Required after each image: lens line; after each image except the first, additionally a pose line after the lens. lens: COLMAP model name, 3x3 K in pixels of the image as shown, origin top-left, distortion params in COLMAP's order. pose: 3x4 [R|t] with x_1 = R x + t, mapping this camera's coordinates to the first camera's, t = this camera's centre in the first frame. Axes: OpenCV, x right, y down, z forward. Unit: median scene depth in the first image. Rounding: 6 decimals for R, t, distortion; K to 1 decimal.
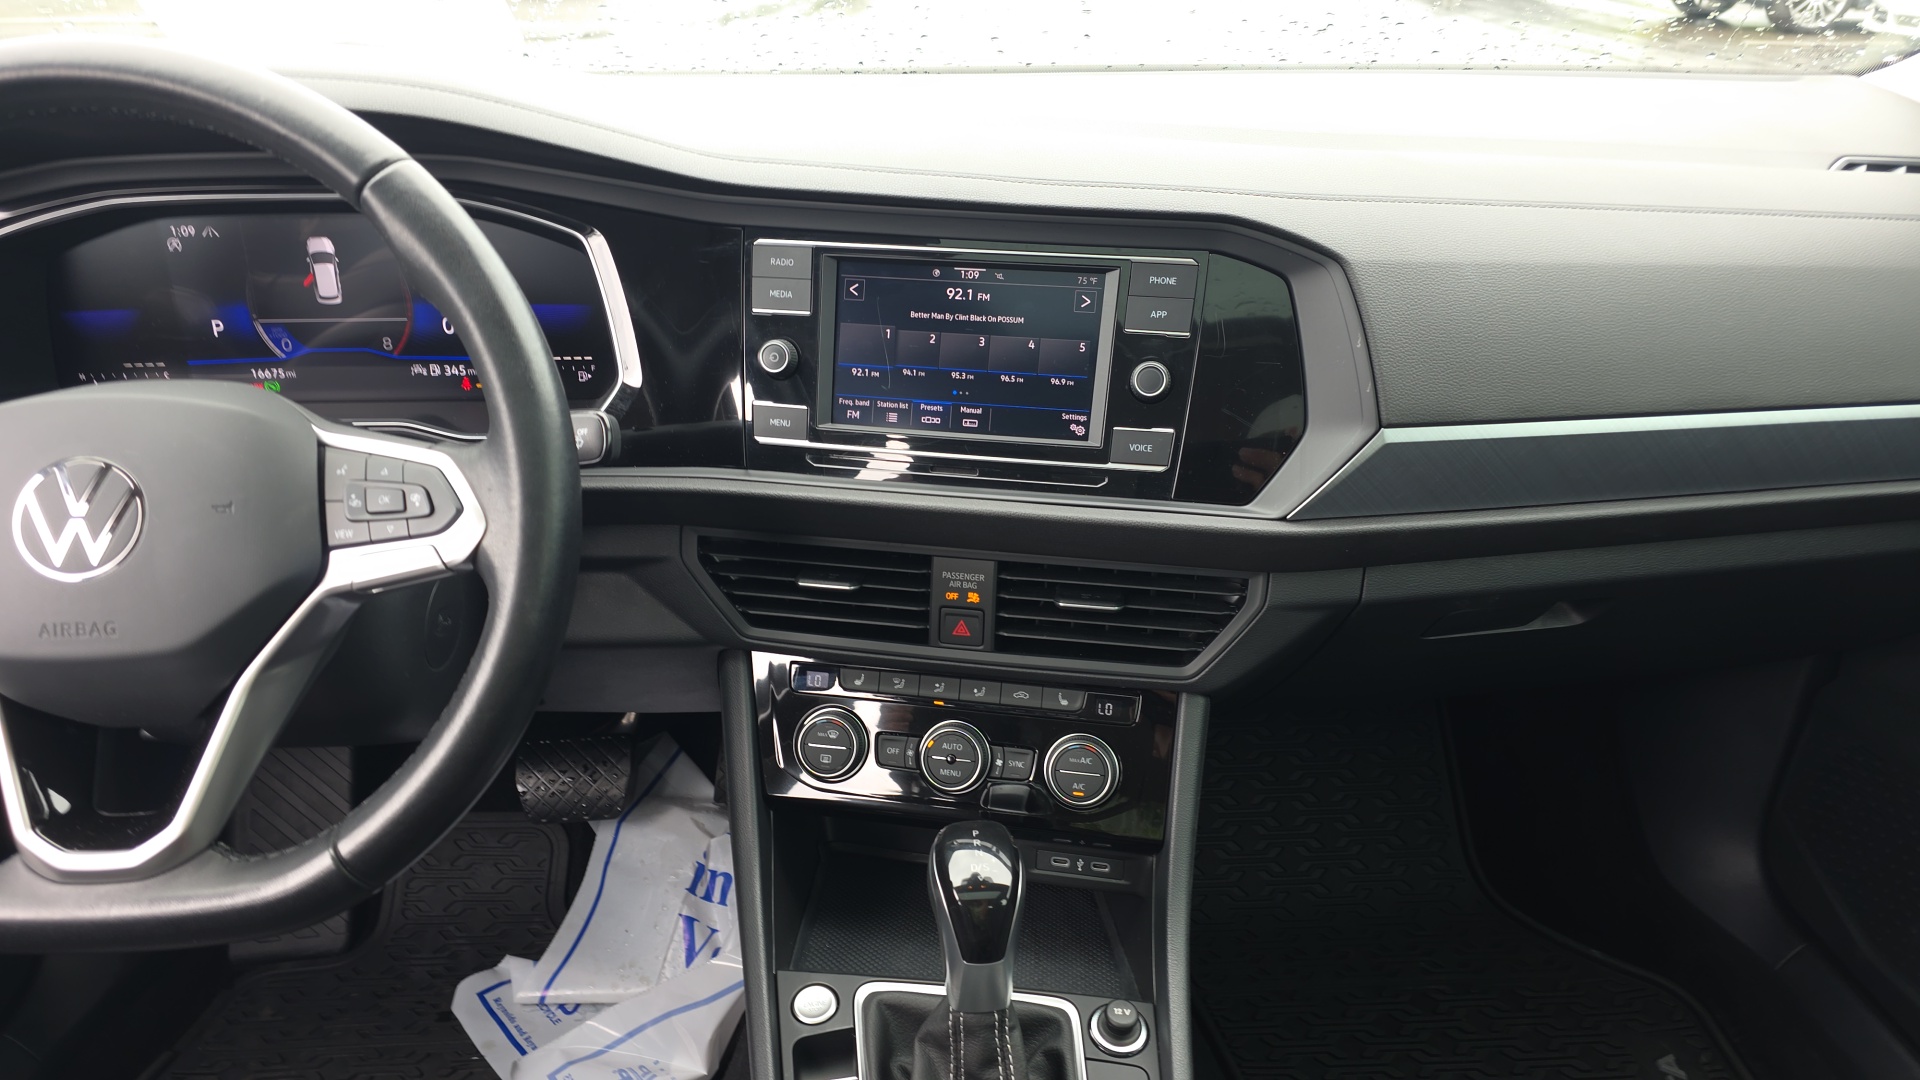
lens RADIAL K [[1293.0, 0, 938.7], [0, 1293.0, 549.3], [0, 0, 1]] dist [0.107666, -0.144246]
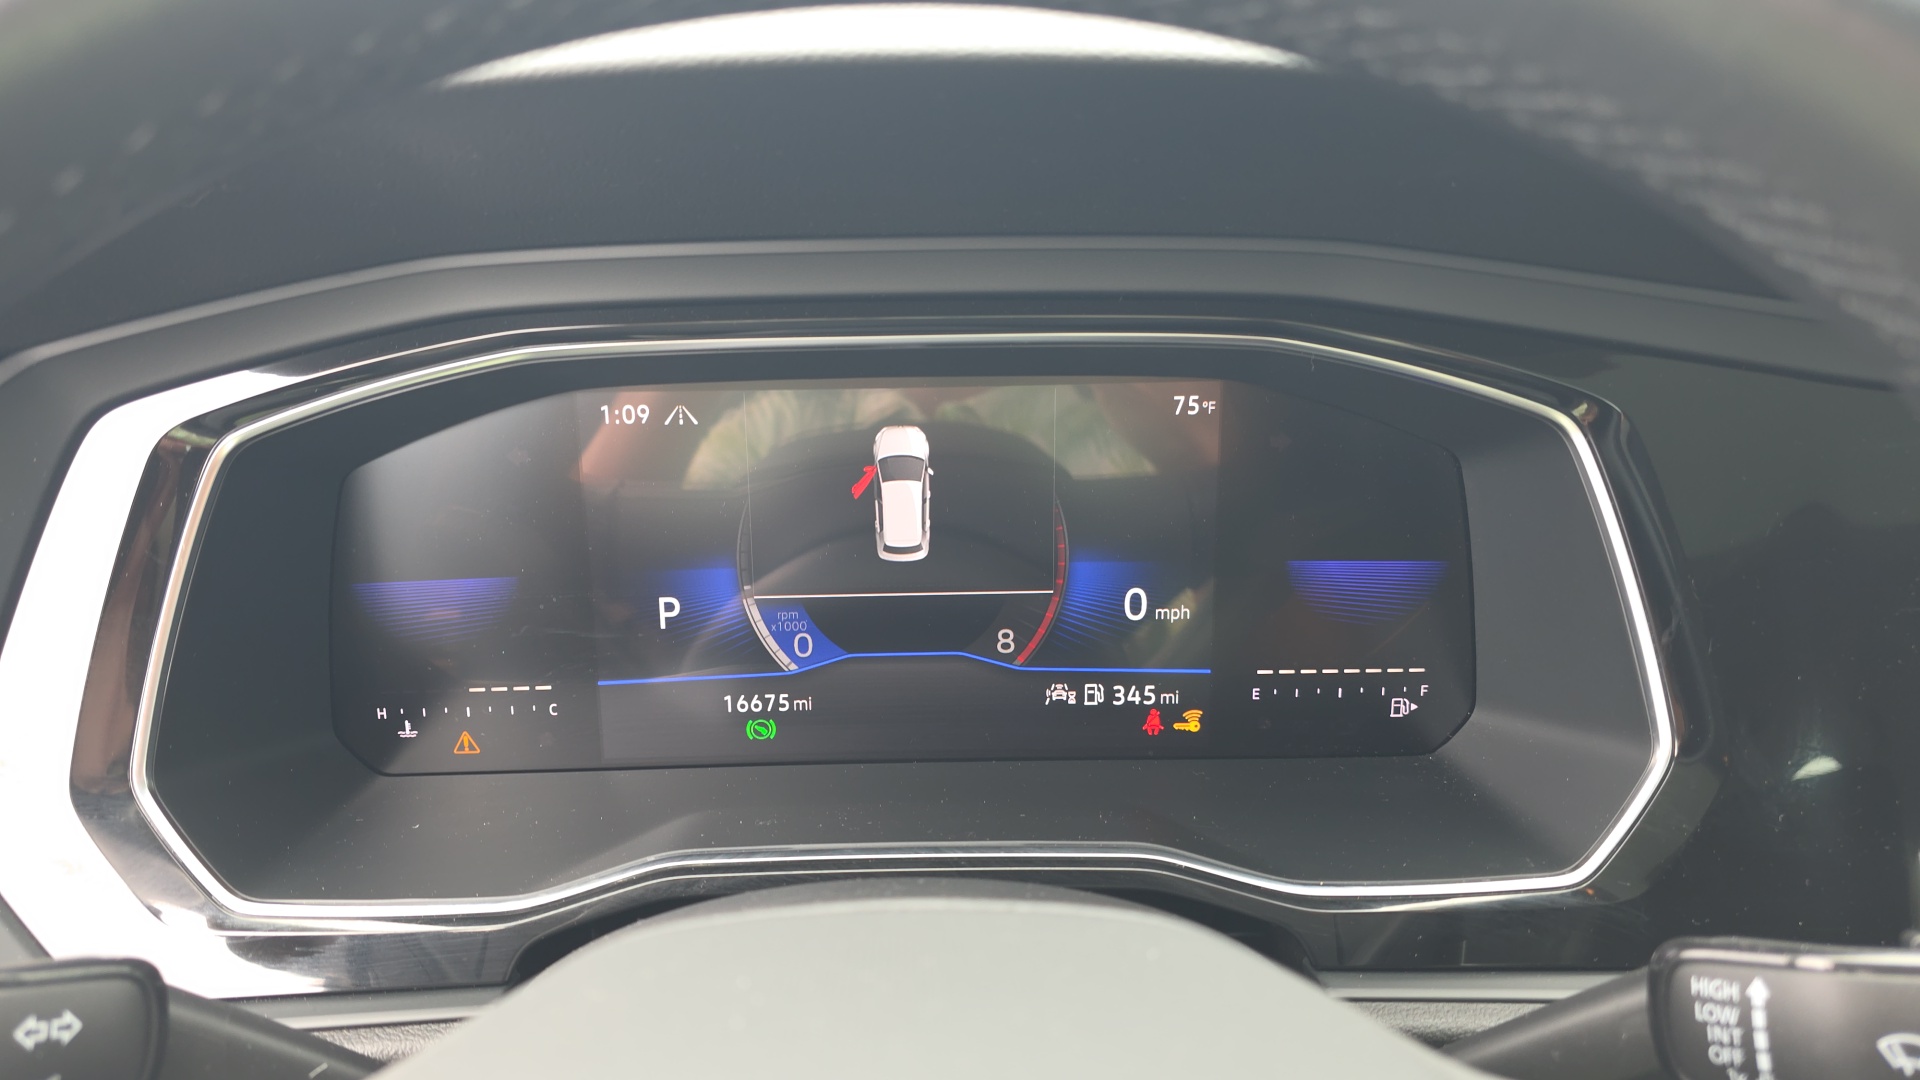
lens RADIAL K [[1317.6, 0, 931.0], [0, 1317.6, 544.2], [0, 0, 1]] dist [0.070275, -0.097043]
pose [[0.999115, 0.001106, -0.042046, -0.452641], [-0.006574, 0.991473, -0.130144, -0.136951], [0.041543, 0.130305, 0.990603, 0.551468]]
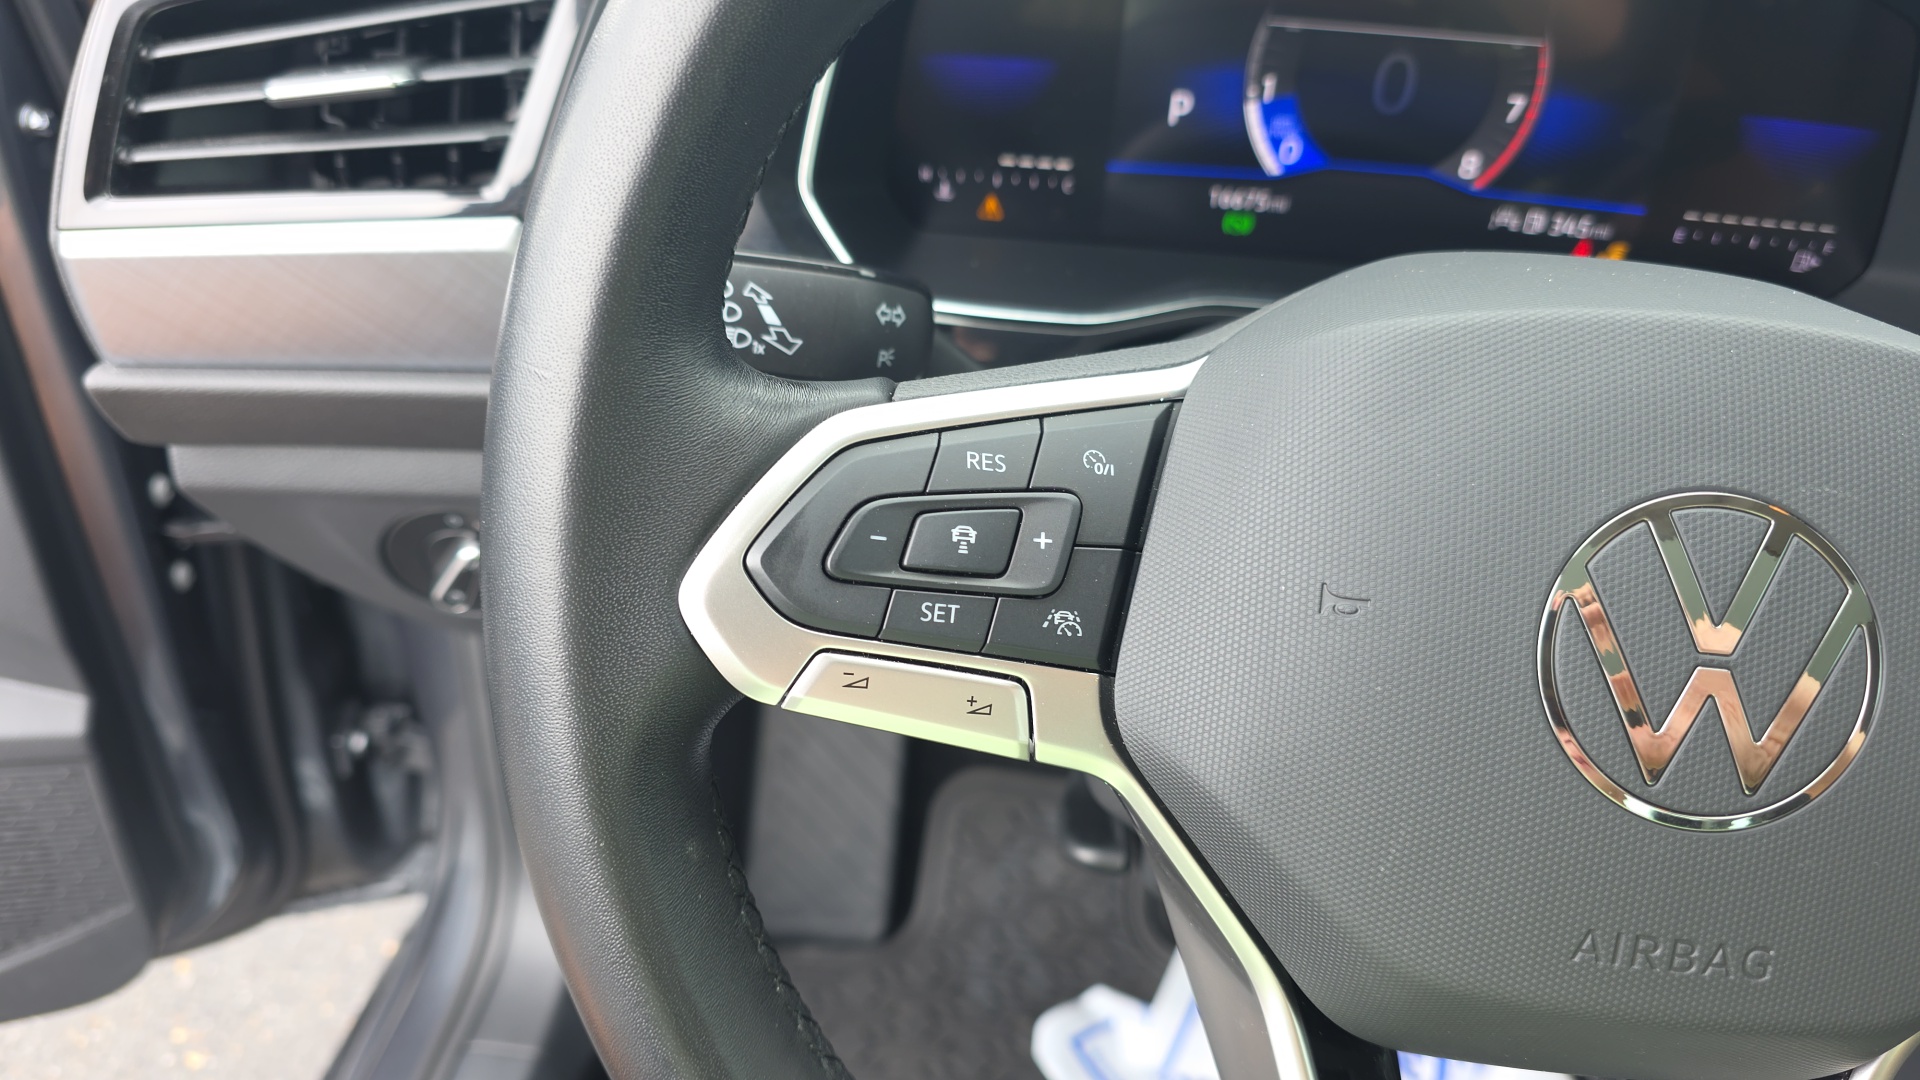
lens RADIAL K [[1358.5, 0, 958.5], [0, 1358.5, 552.5], [0, 0, 1]] dist [-0.000294, -0.004704]
pose [[0.986266, 0.130985, -0.100611, -0.583680], [-0.115670, 0.982596, 0.145346, -0.060148], [0.117898, -0.131712, 0.984252, 0.424418]]
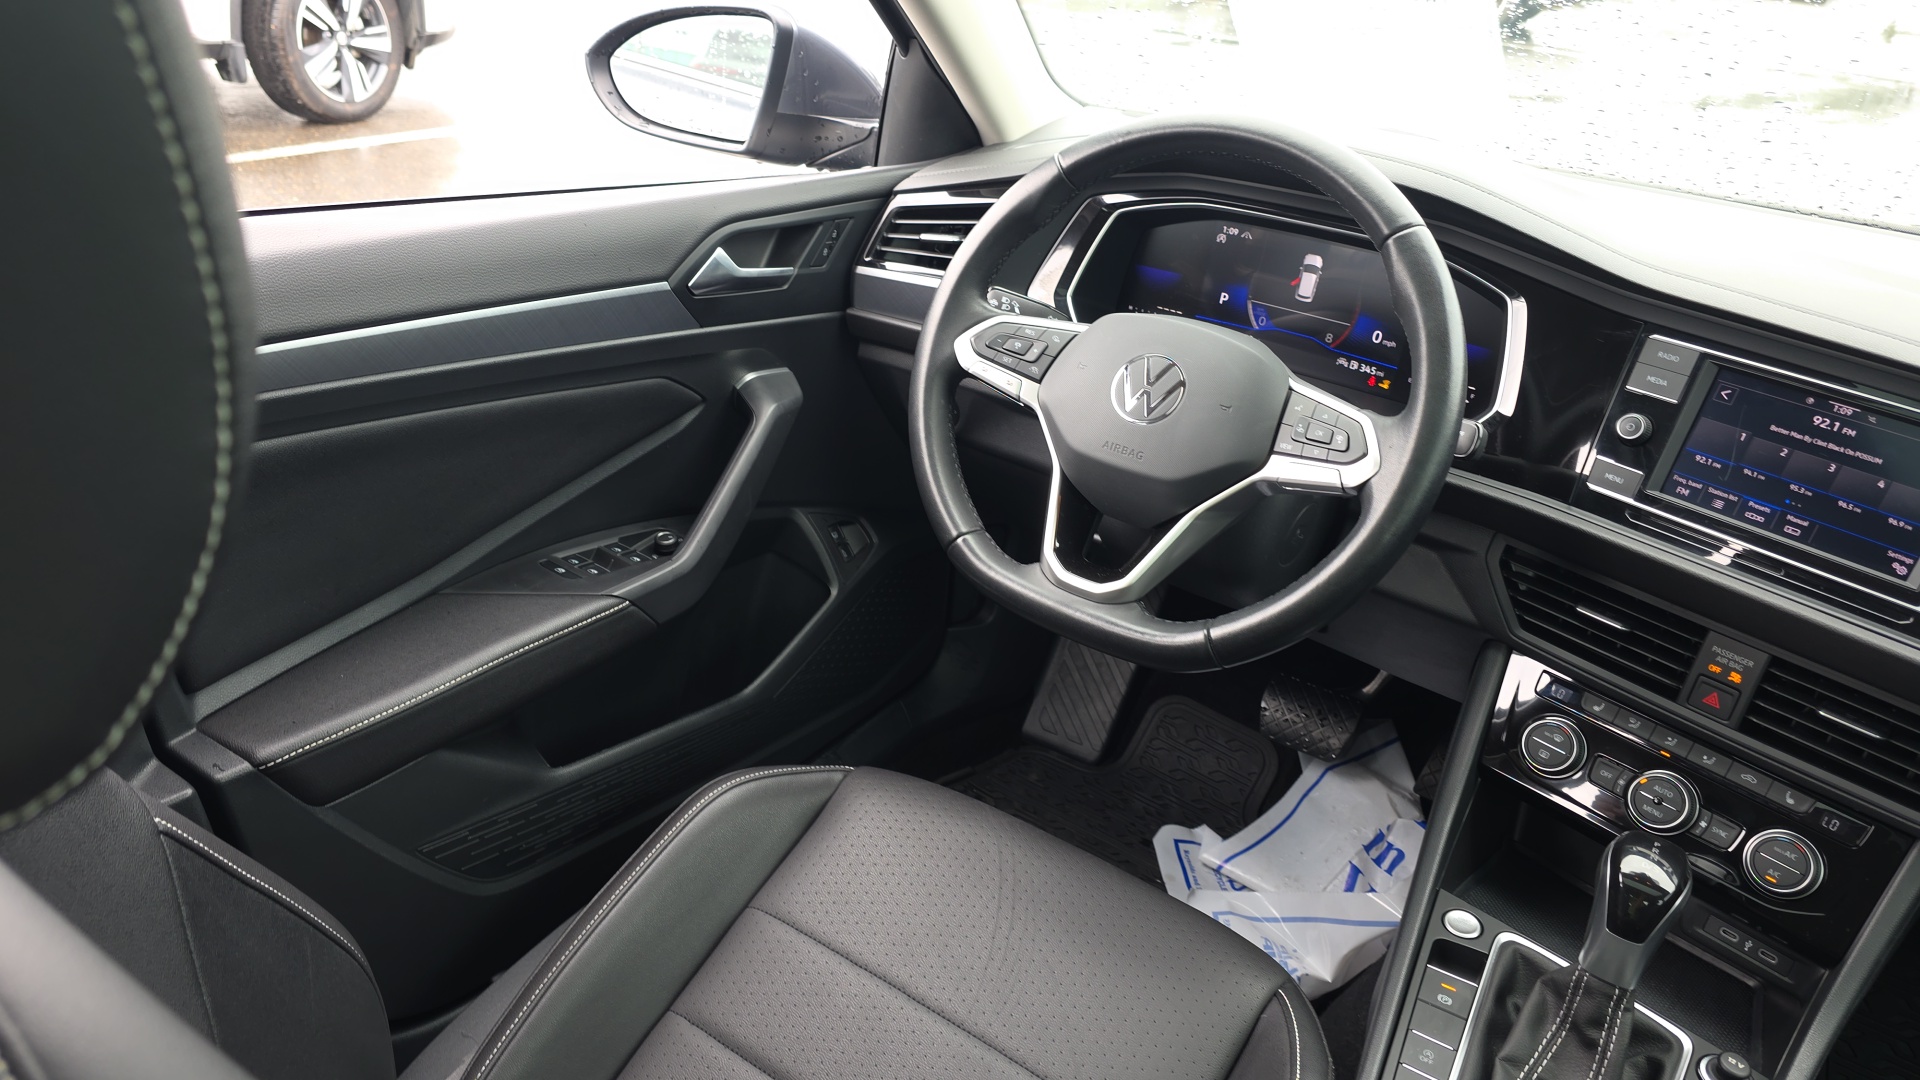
lens RADIAL K [[1301.5, 0, 903.9], [0, 1301.5, 503.9], [0, 0, 1]] dist [0.047815, -0.049202]
pose [[0.769699, 0.331187, -0.545782, 0.045167], [-0.360121, 0.931152, 0.057167, 0.092255], [0.527140, 0.152546, 0.835975, -0.374472]]
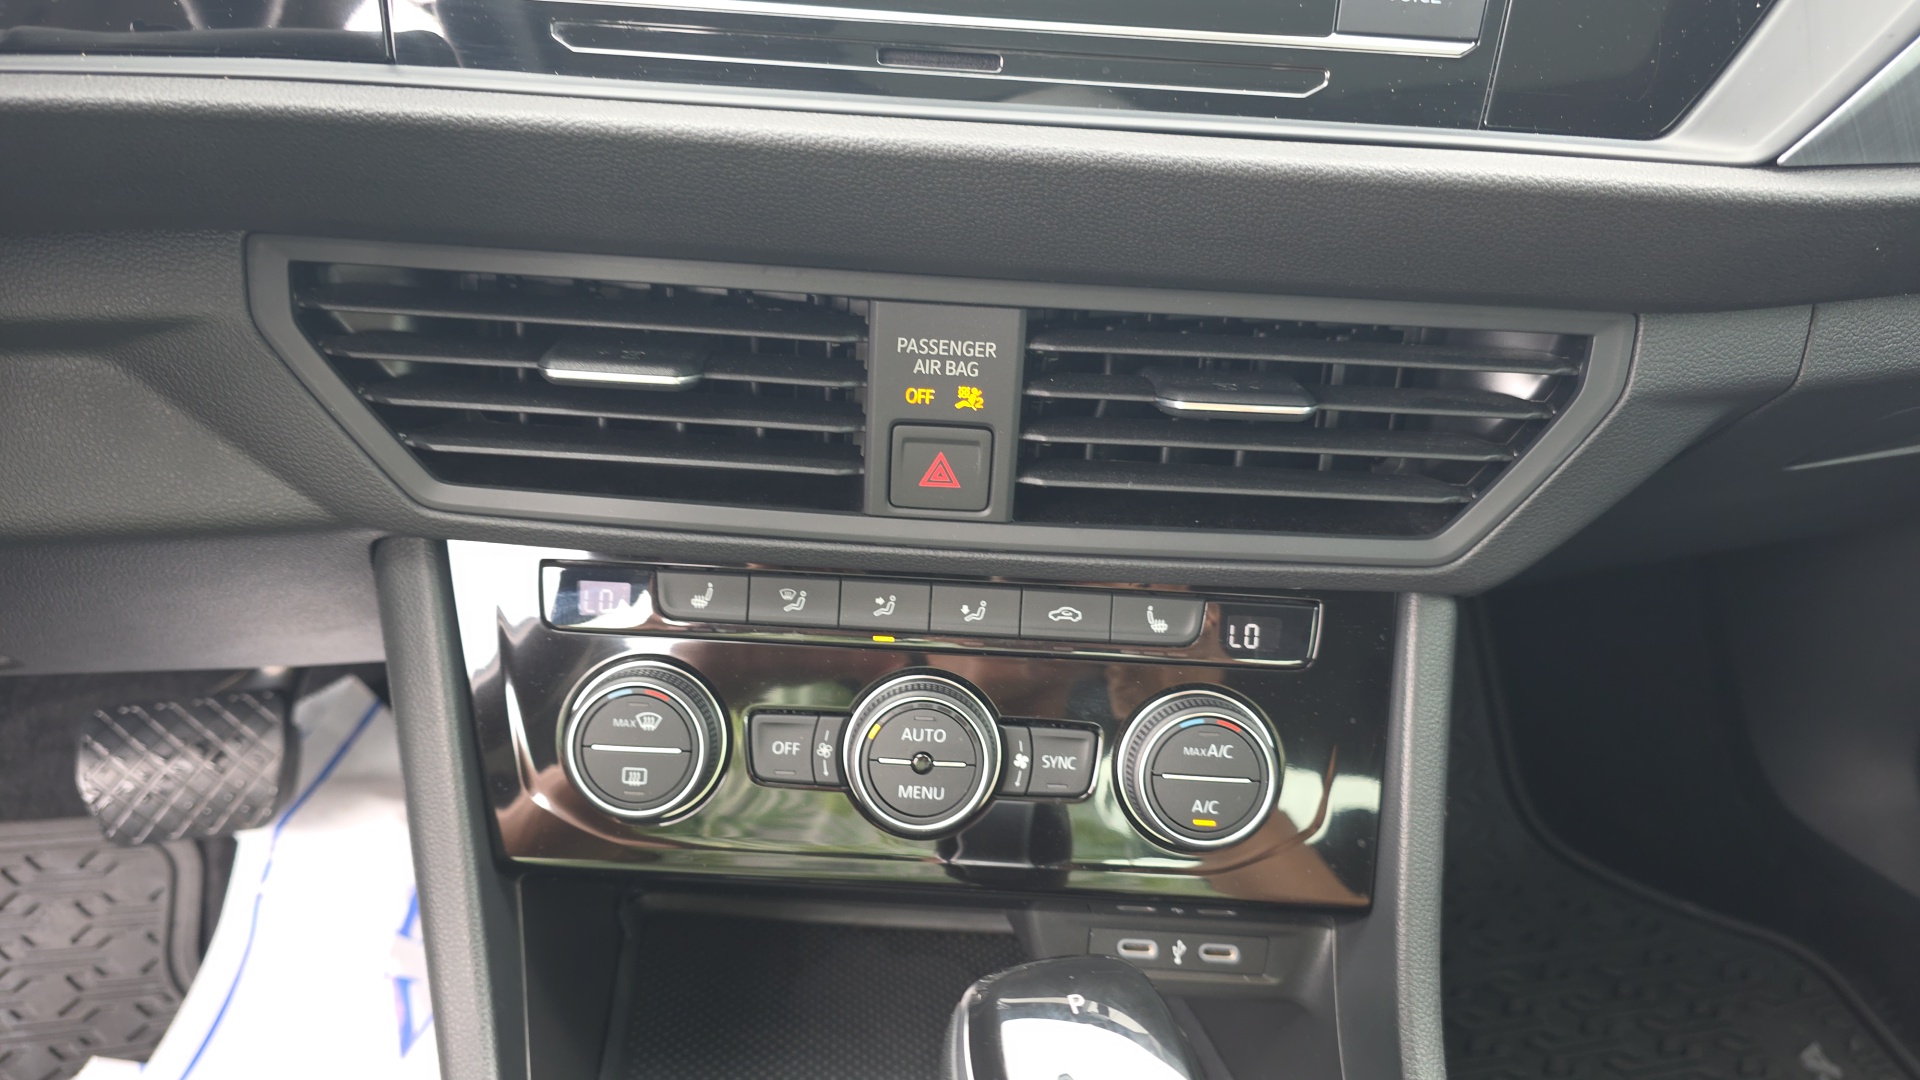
lens RADIAL K [[1317.6, 0, 931.0], [0, 1317.6, 544.2], [0, 0, 1]] dist [0.070275, -0.097043]
pose [[0.986679, -0.036241, 0.158588, -0.057786], [0.023110, 0.996208, 0.083875, 0.048772], [-0.161026, -0.079093, 0.983776, 0.563183]]
